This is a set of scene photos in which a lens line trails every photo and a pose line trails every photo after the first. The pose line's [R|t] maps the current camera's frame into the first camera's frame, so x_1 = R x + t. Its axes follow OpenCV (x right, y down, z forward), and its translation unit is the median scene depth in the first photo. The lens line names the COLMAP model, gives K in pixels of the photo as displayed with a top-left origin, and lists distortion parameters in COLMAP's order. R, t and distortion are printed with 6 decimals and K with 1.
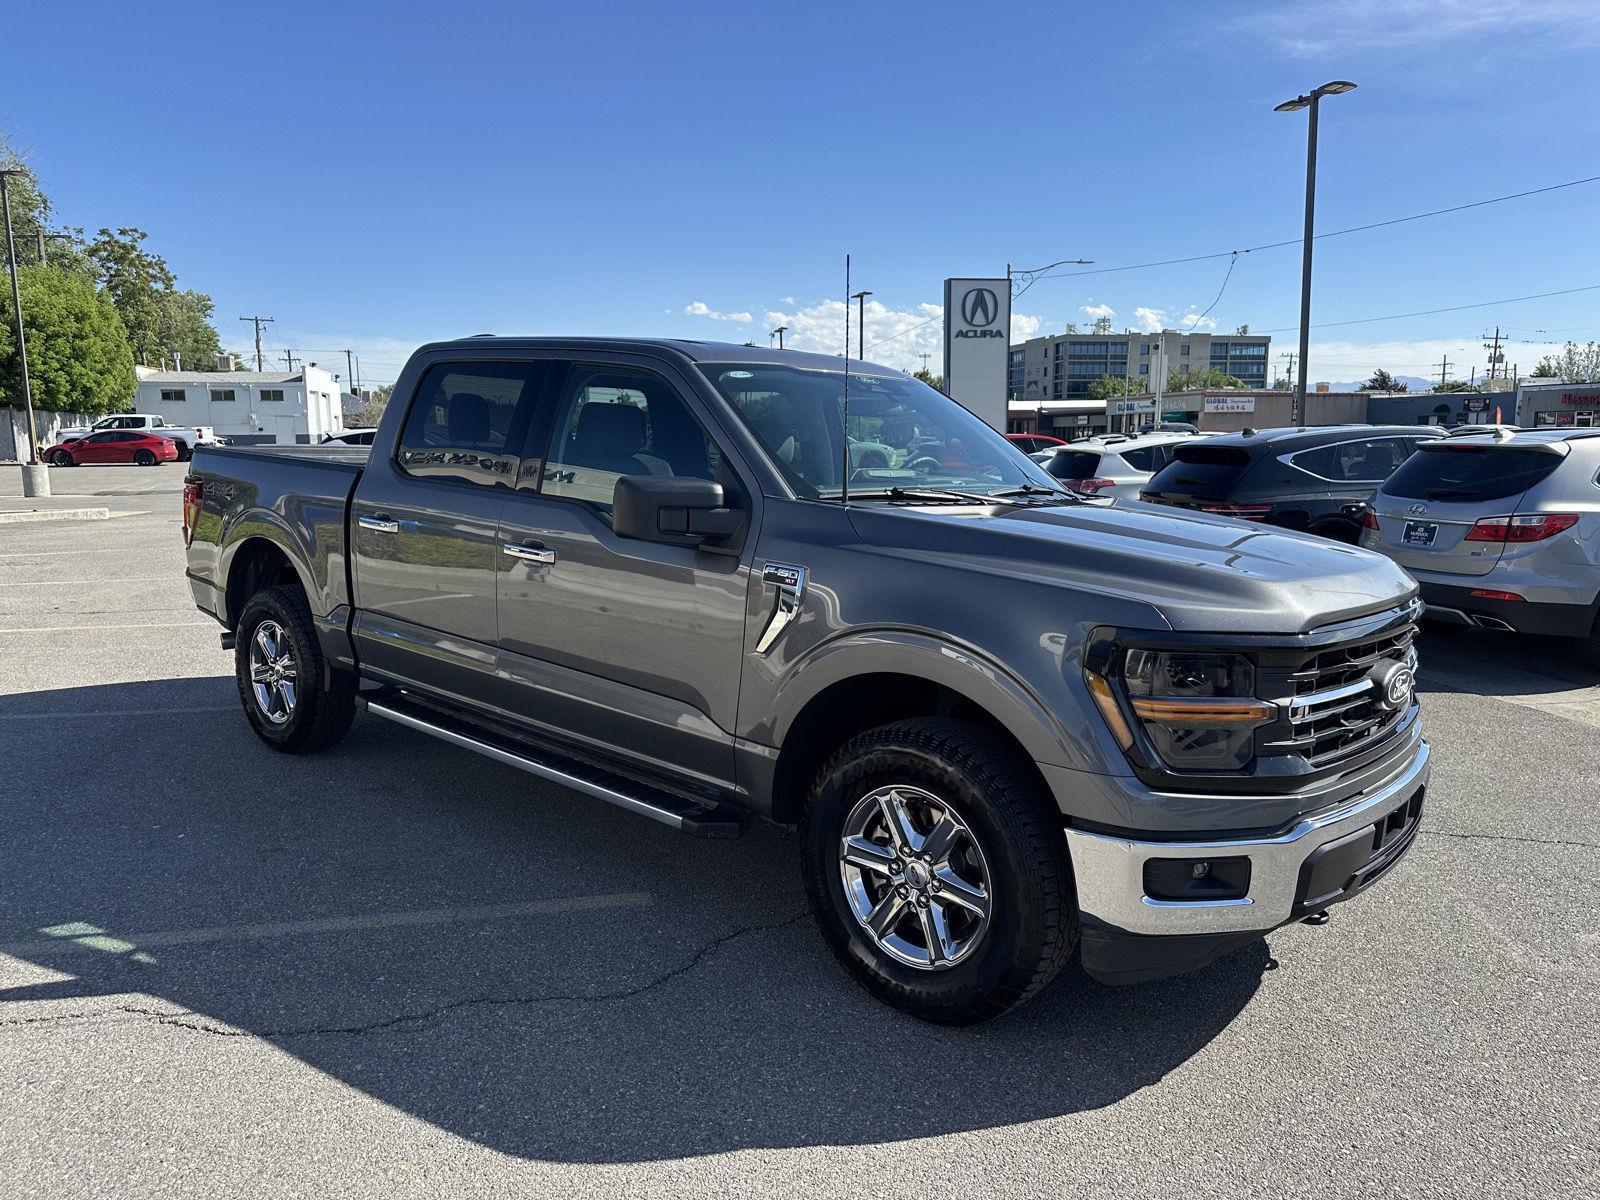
lens RADIAL K [[1127.9, 0, 800.0], [0, 1127.9, 600.0], [0, 0, 1]] dist [0.118433, -0.138218]
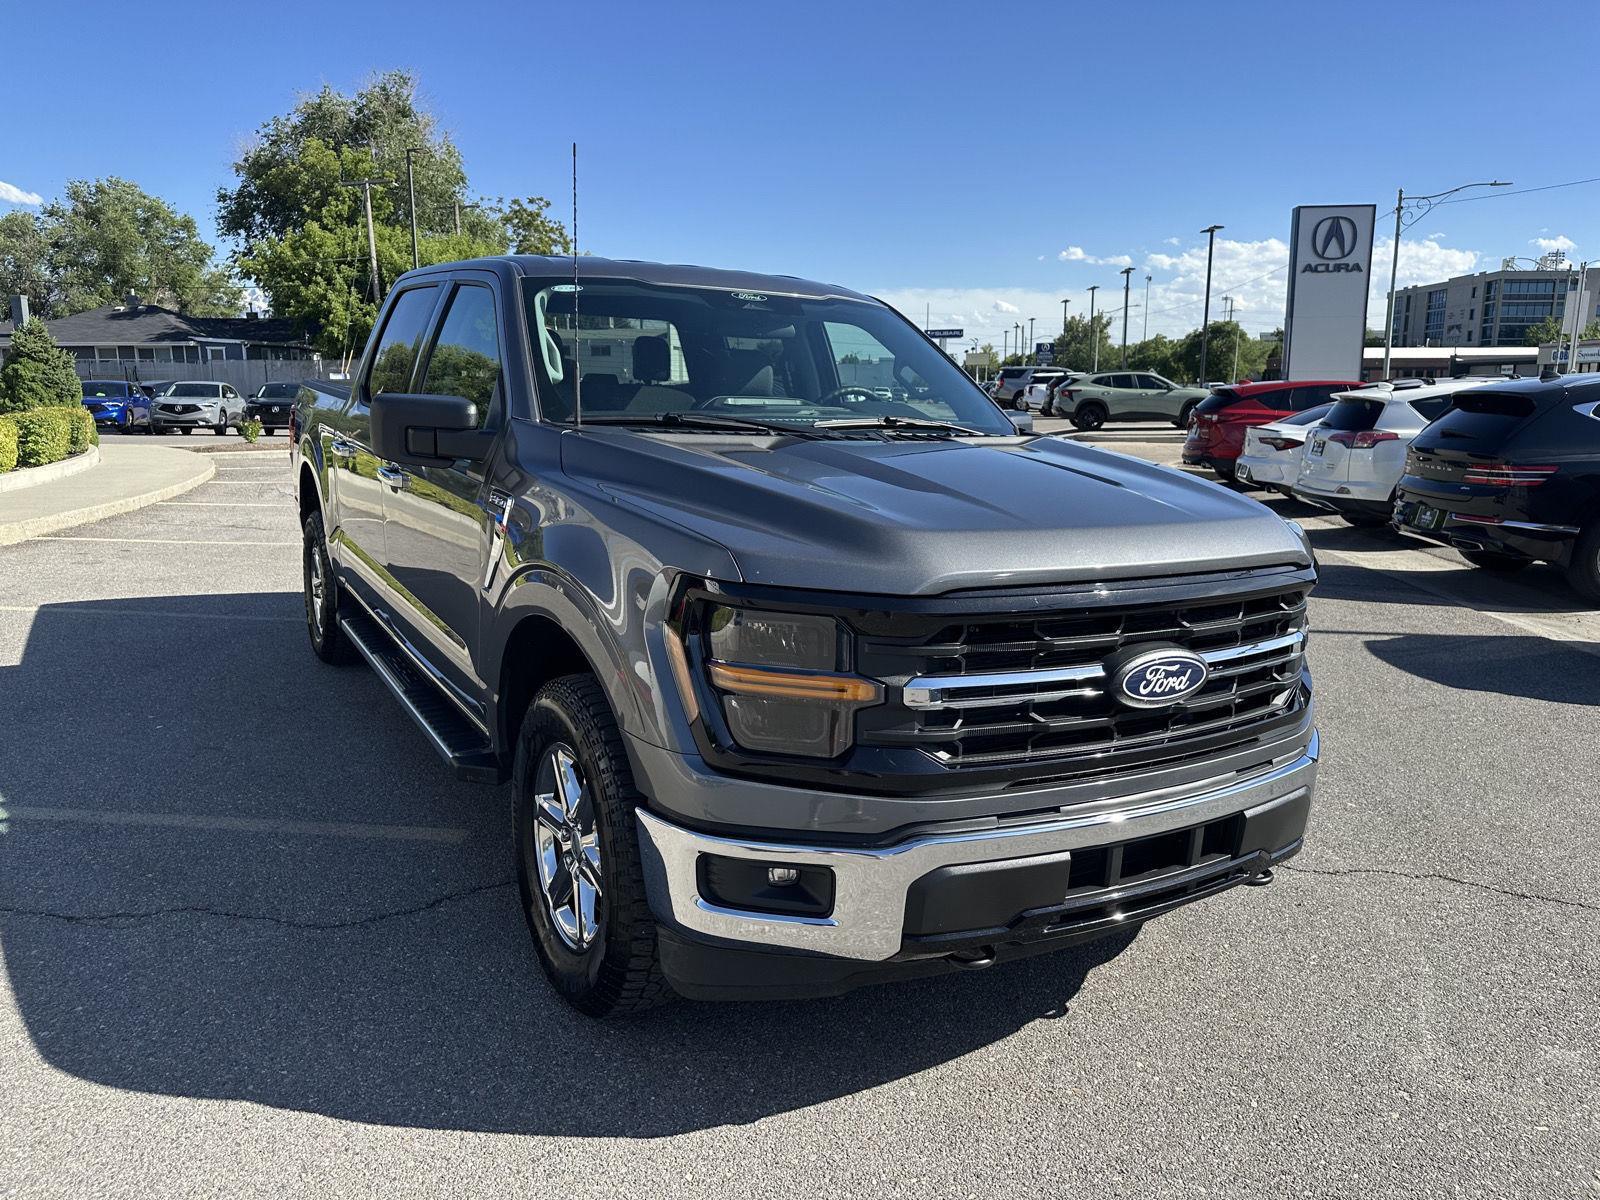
lens RADIAL K [[1137.6, 0, 792.0], [0, 1137.6, 591.3], [0, 0, 1]] dist [0.064021, -0.081969]
pose [[0.951182, 0.062041, -0.302331, 0.111666], [-0.051631, 0.997769, 0.042313, -0.000641], [0.304281, -0.024638, 0.952263, 0.043366]]
